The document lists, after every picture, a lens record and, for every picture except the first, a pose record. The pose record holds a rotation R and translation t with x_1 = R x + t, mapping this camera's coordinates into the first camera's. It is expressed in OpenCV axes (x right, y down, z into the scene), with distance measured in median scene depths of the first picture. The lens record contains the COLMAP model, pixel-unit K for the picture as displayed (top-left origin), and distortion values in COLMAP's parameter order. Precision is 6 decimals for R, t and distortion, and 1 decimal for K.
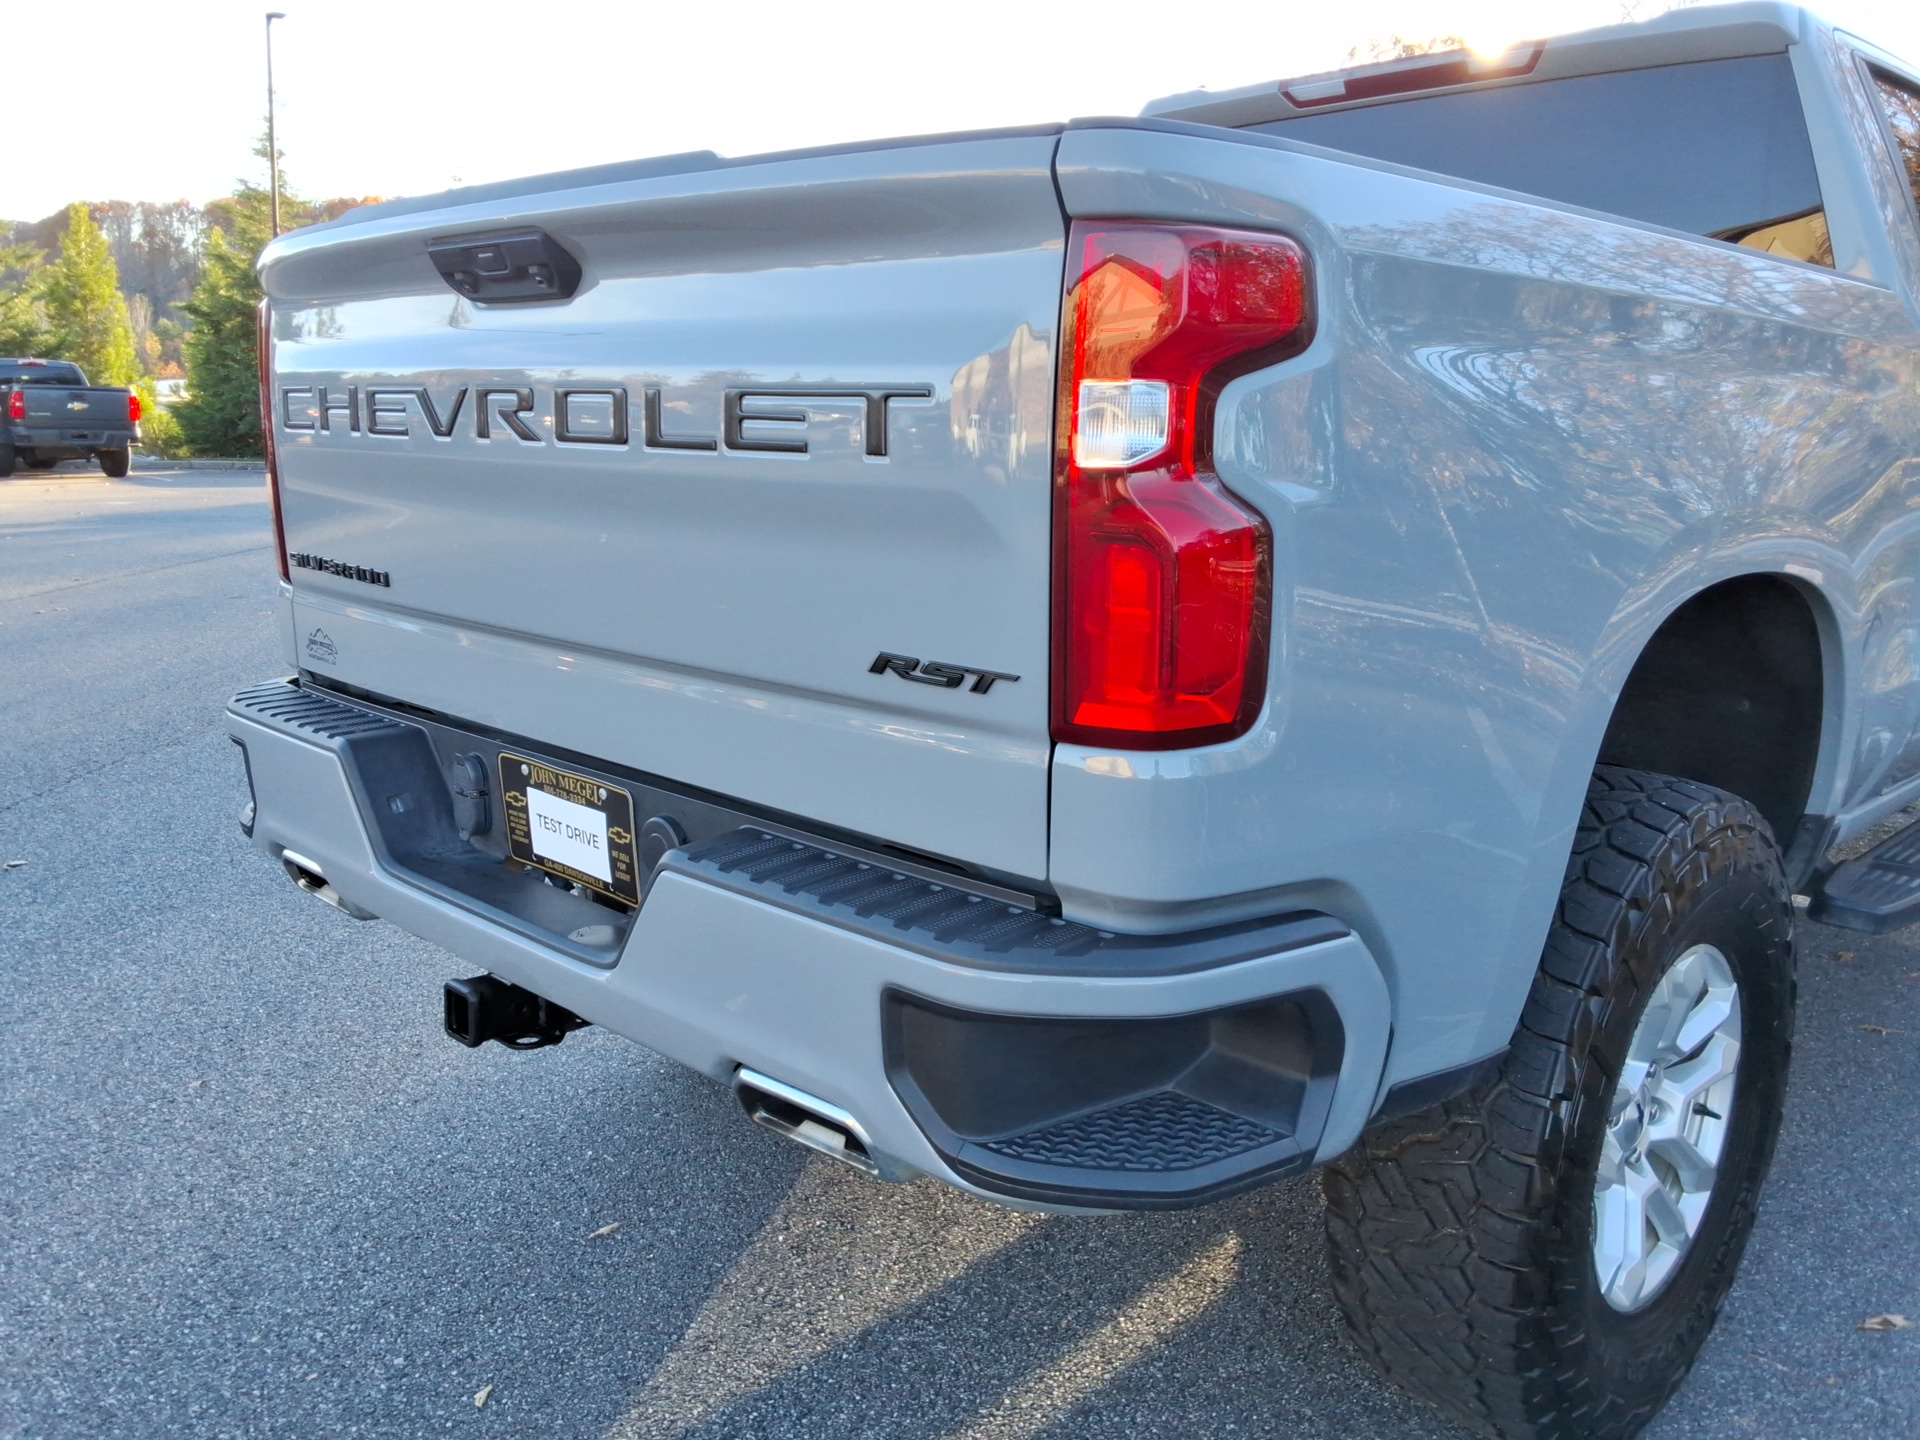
lens RADIAL K [[1543.2, 0, 979.4], [0, 1543.2, 711.8], [0, 0, 1]] dist [0.130721, -0.207704]
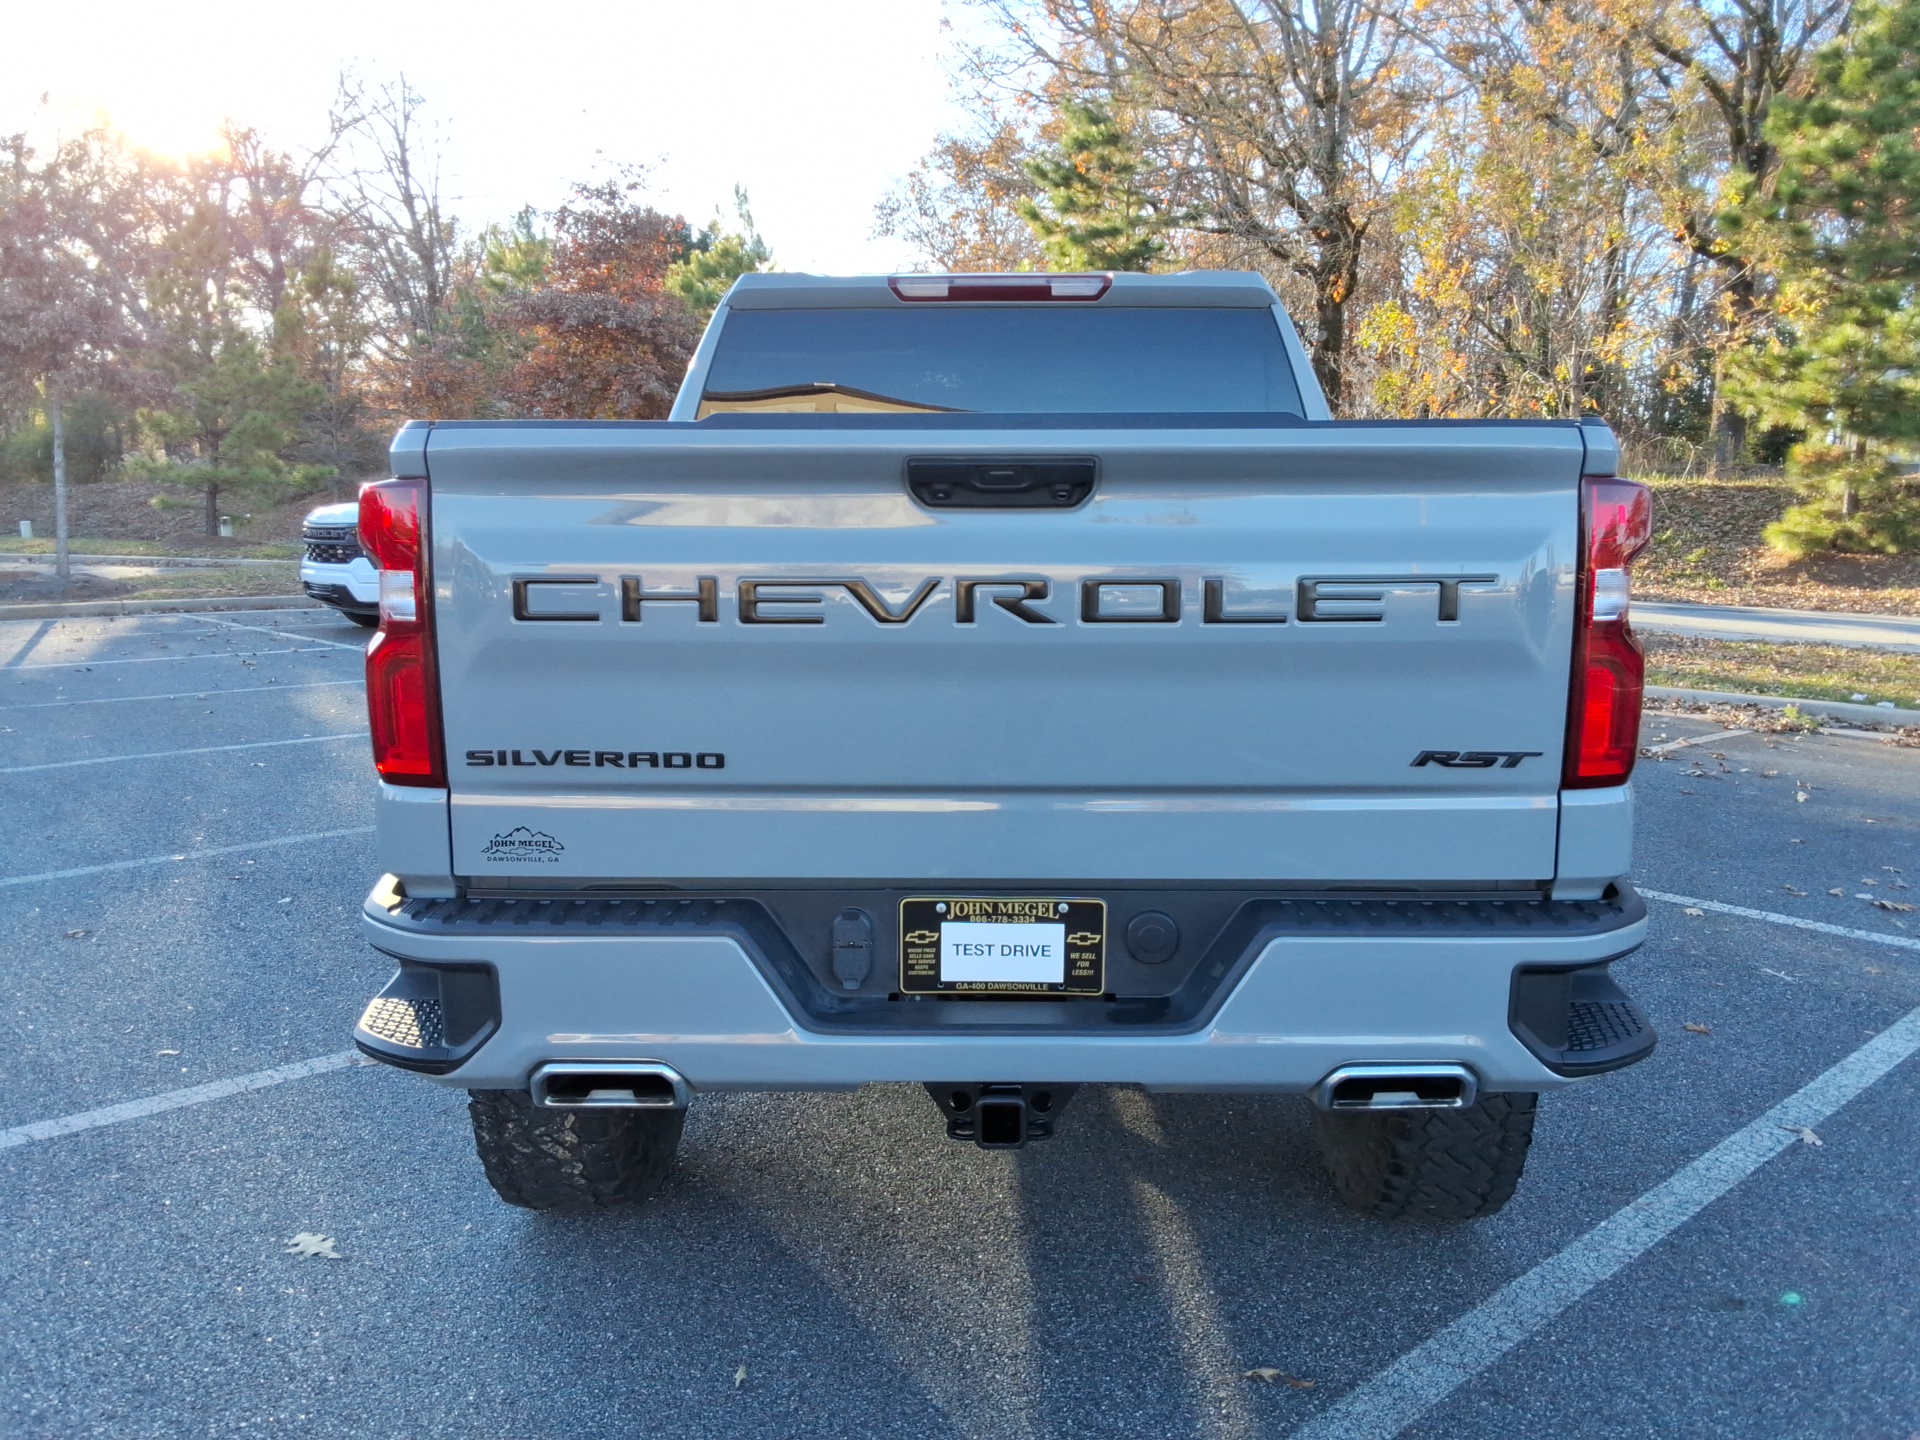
lens RADIAL K [[1543.2, 0, 979.4], [0, 1543.2, 711.8], [0, 0, 1]] dist [0.130721, -0.207704]
pose [[0.727236, -0.110478, 0.677438, -1.005920], [0.139806, 0.990114, 0.011387, -0.111325], [-0.671999, 0.086429, 0.735491, 0.141377]]
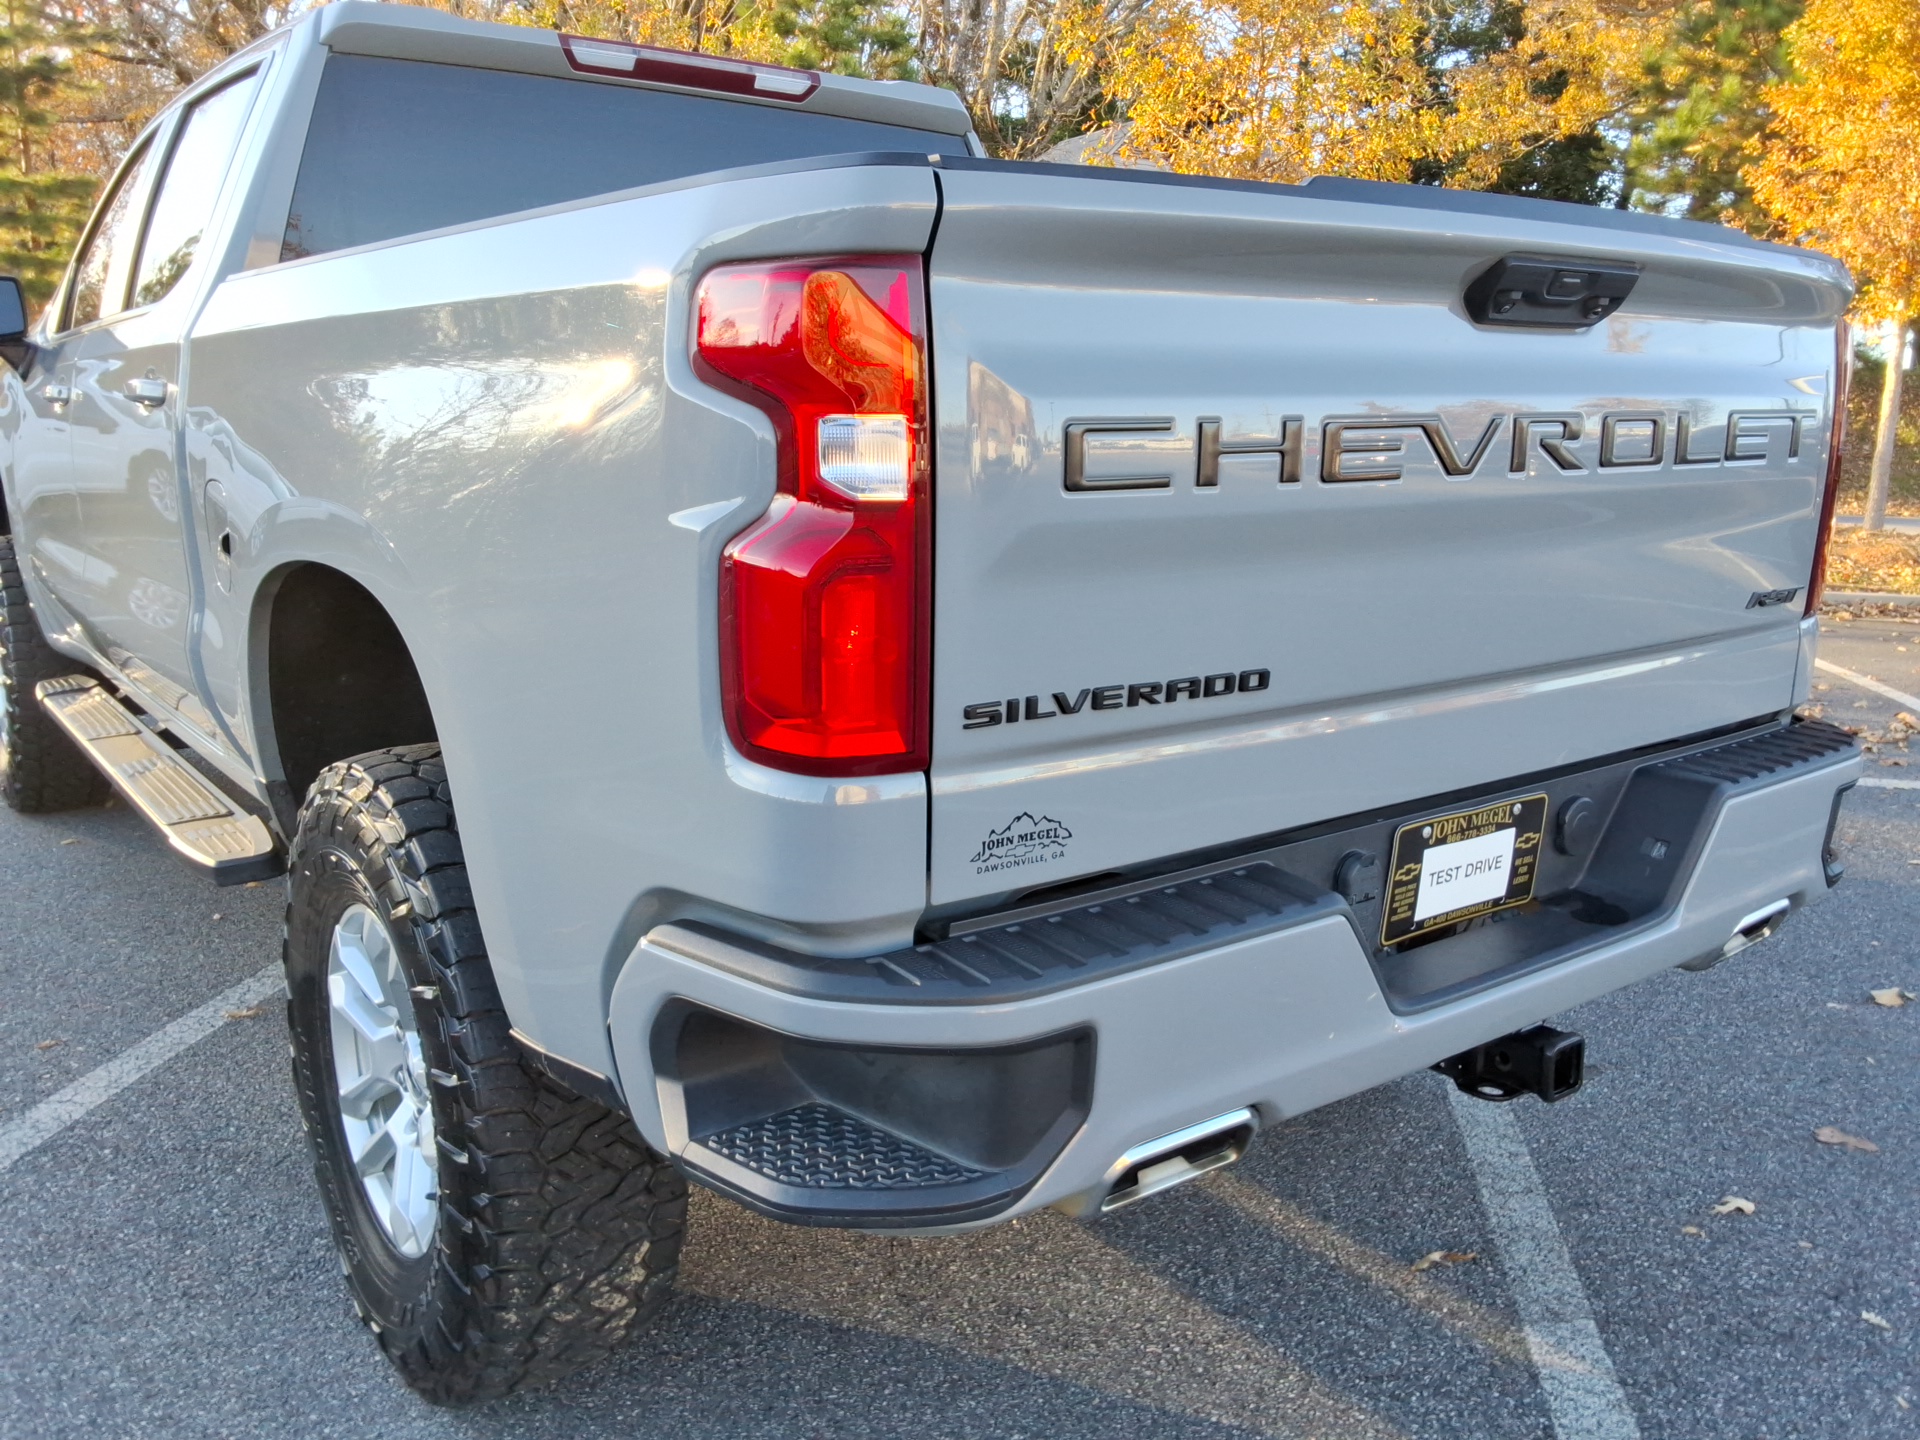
lens RADIAL K [[1543.2, 0, 979.4], [0, 1543.2, 711.8], [0, 0, 1]] dist [0.130721, -0.207704]
pose [[0.146063, -0.215737, 0.965465, -1.185399], [0.177461, 0.965815, 0.188968, -0.247951], [-0.973228, 0.143731, 0.179355, 1.070175]]
